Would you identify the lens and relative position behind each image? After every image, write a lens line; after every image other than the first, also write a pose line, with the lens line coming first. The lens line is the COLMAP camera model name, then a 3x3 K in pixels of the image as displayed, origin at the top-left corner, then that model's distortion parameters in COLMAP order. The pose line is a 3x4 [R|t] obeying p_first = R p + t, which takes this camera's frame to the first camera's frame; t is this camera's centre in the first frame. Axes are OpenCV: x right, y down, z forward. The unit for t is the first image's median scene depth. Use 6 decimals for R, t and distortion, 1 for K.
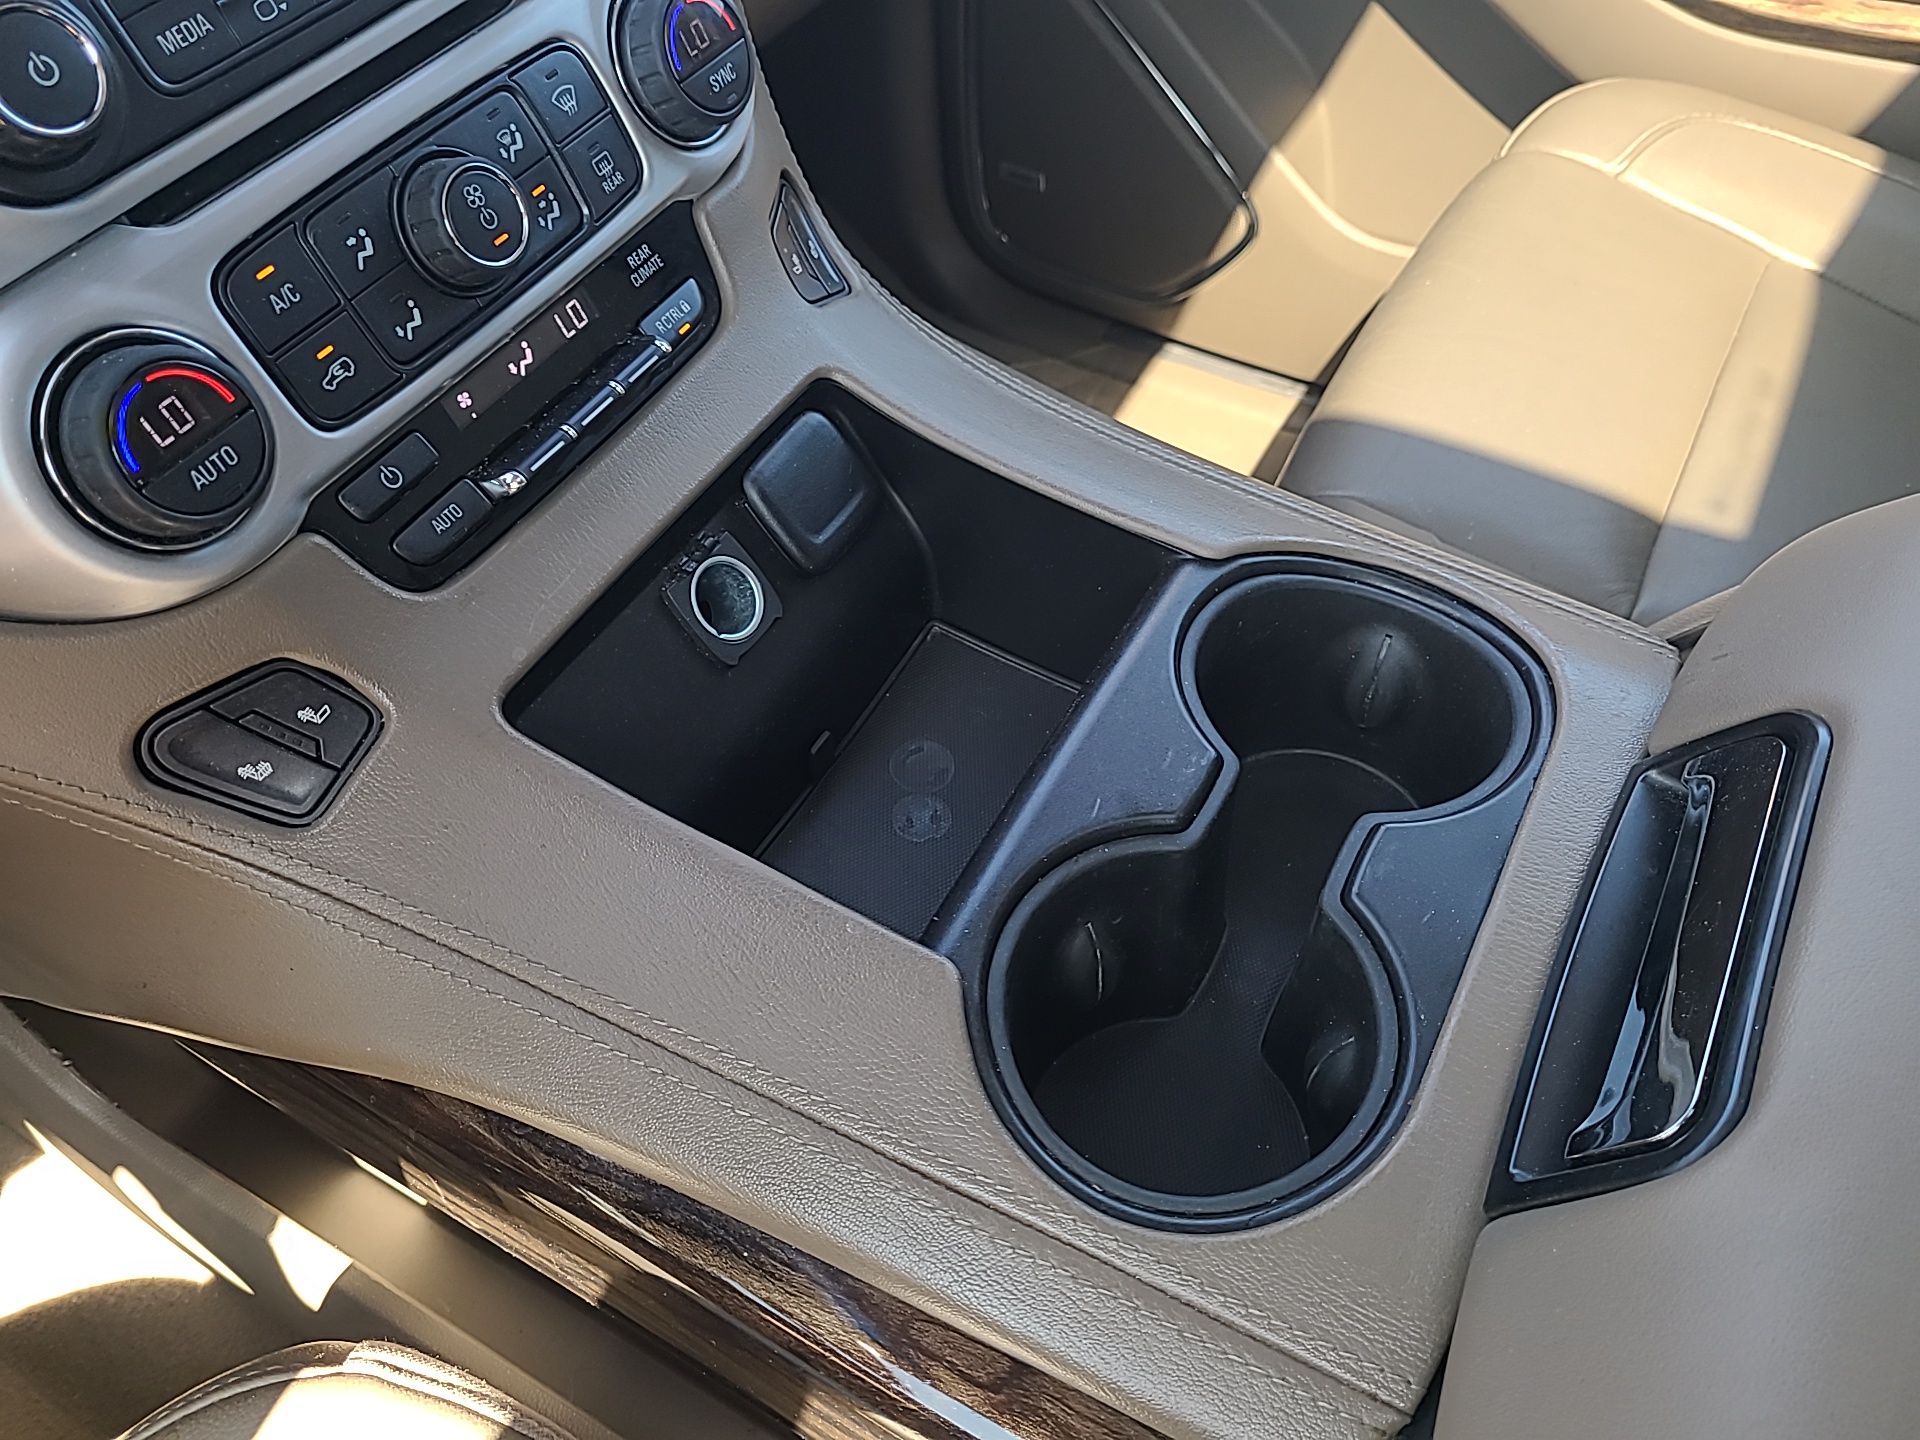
lens RADIAL K [[1480.5, 0, 949.9], [0, 1480.5, 737.7], [0, 0, 1]] dist [0.038891, -0.048156]
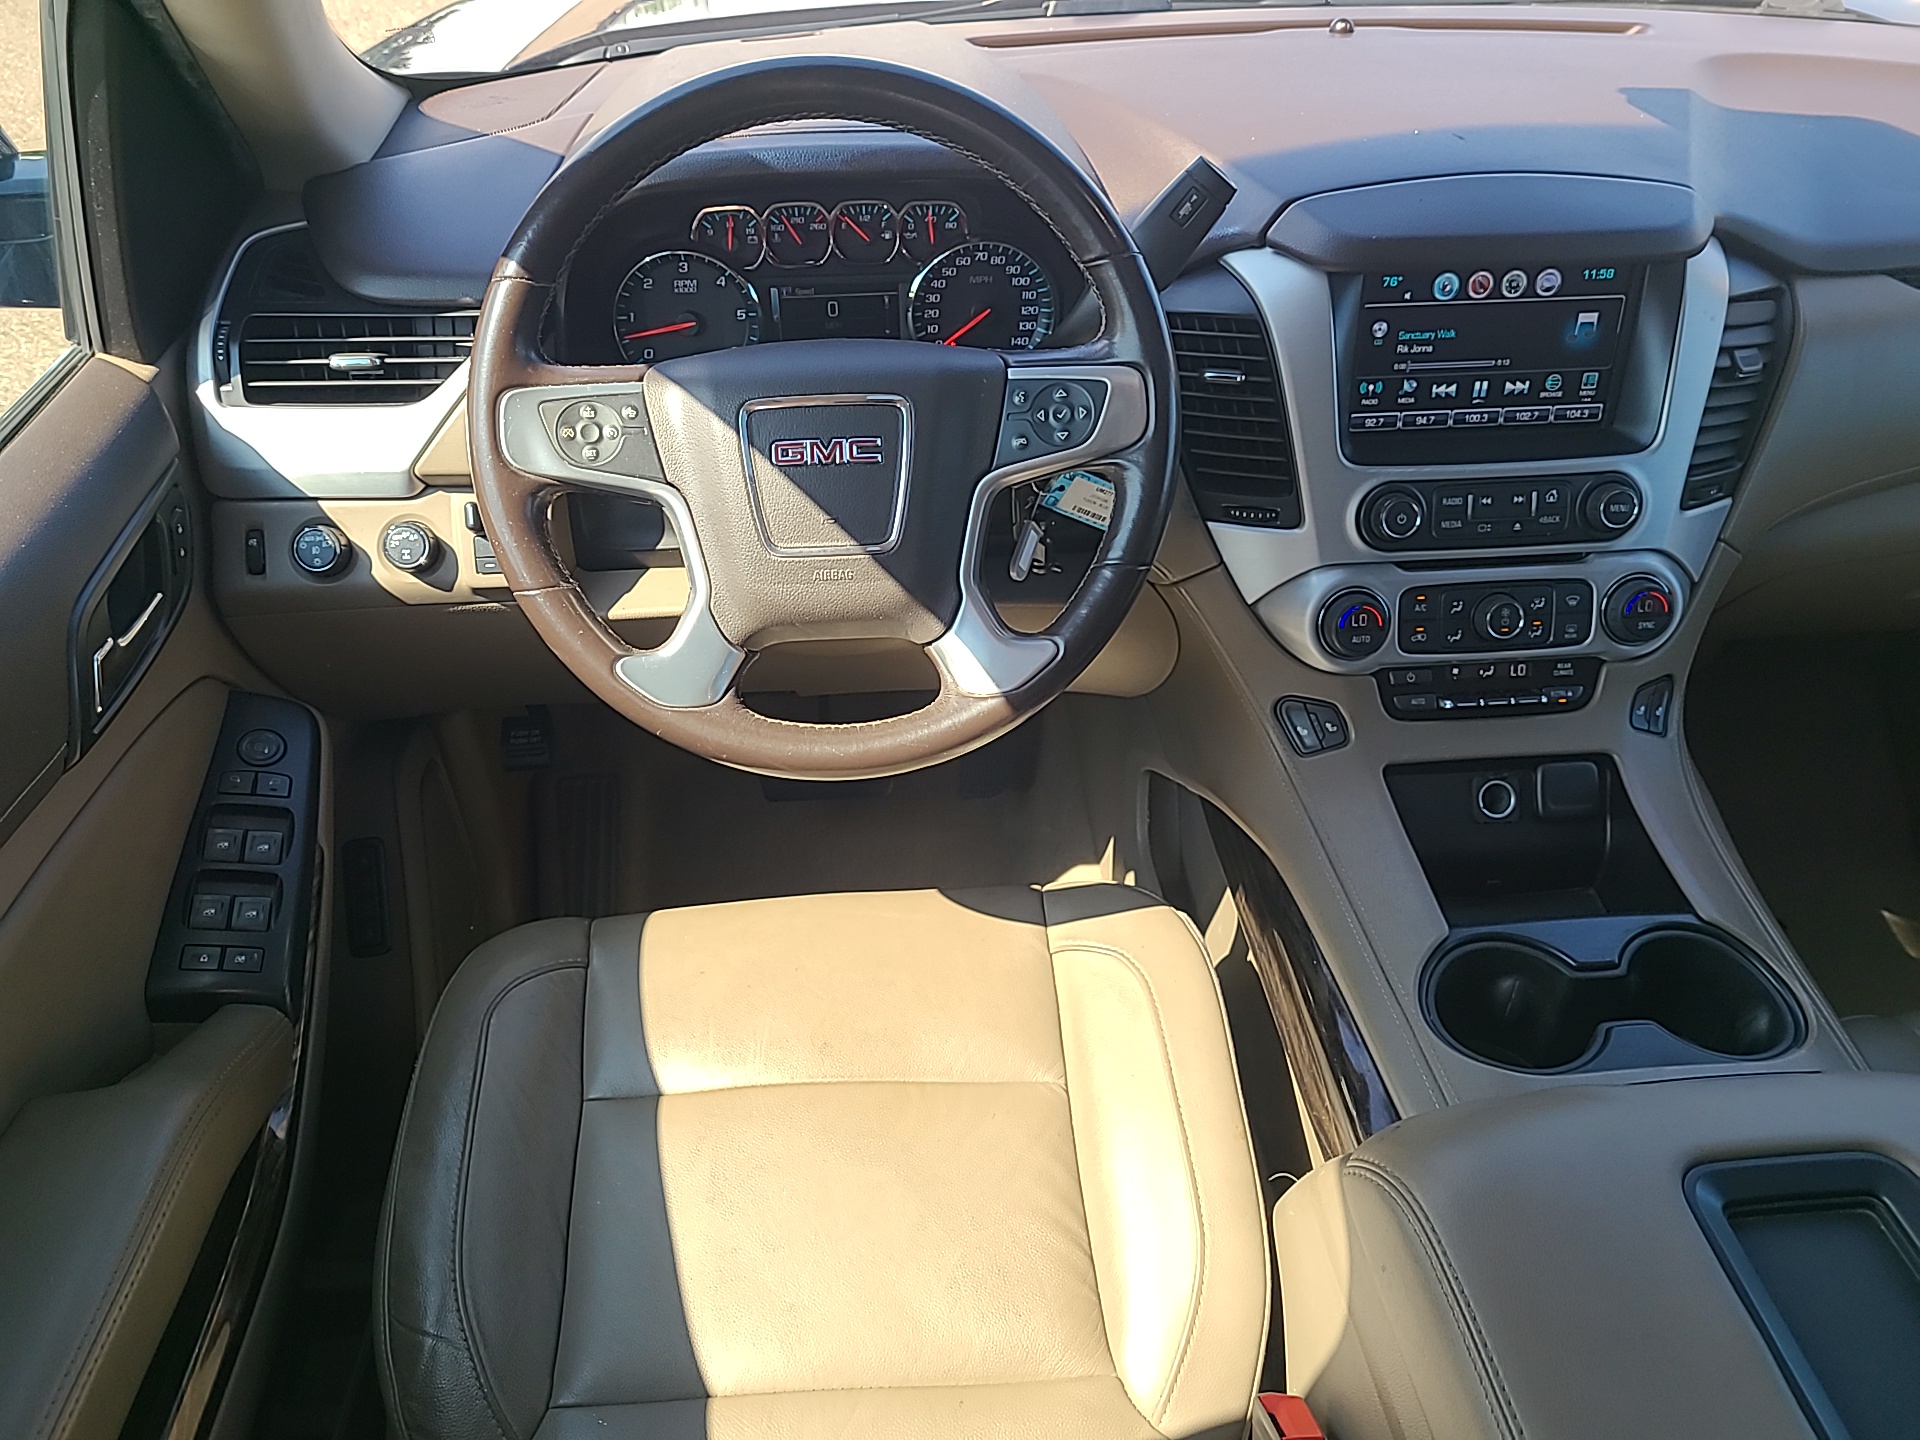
lens RADIAL K [[1480.5, 0, 944.7], [0, 1480.5, 730.0], [0, 0, 1]] dist [0.038891, -0.048156]
pose [[0.564739, 0.533879, -0.629320, 0.894309], [-0.648755, 0.758524, 0.061310, 0.280555], [0.510086, 0.373650, 0.774724, -1.482053]]
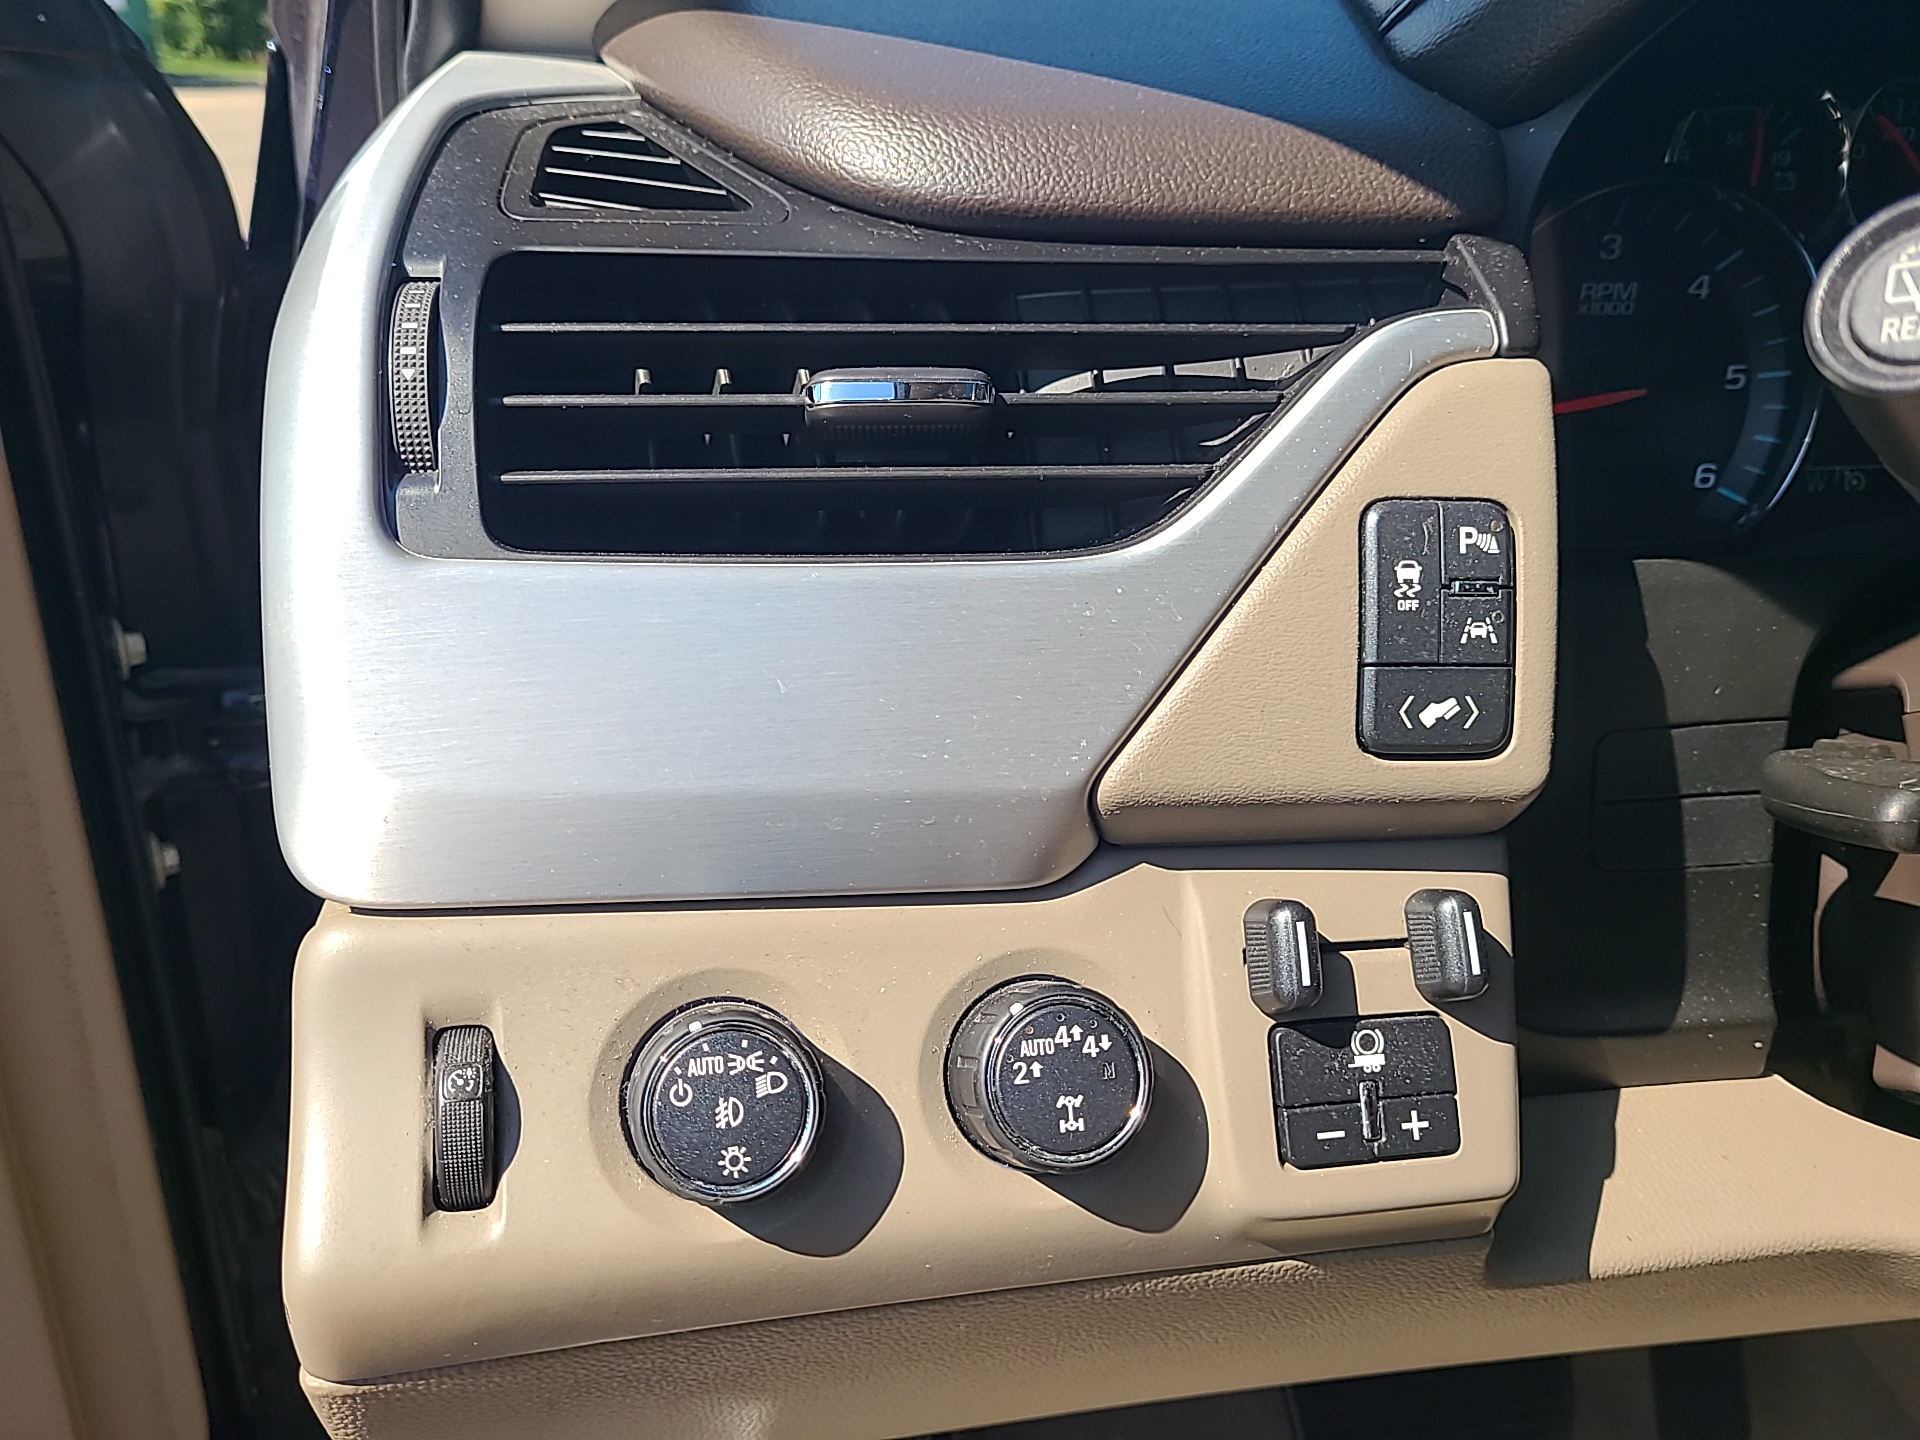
lens RADIAL K [[1480.5, 0, 925.7], [0, 1480.5, 715.7], [0, 0, 1]] dist [0.038891, -0.048156]
pose [[0.592419, 0.357335, -0.722046, -1.105080], [-0.634404, 0.759333, -0.144723, 0.830794], [0.496559, 0.543806, 0.676538, -0.617727]]
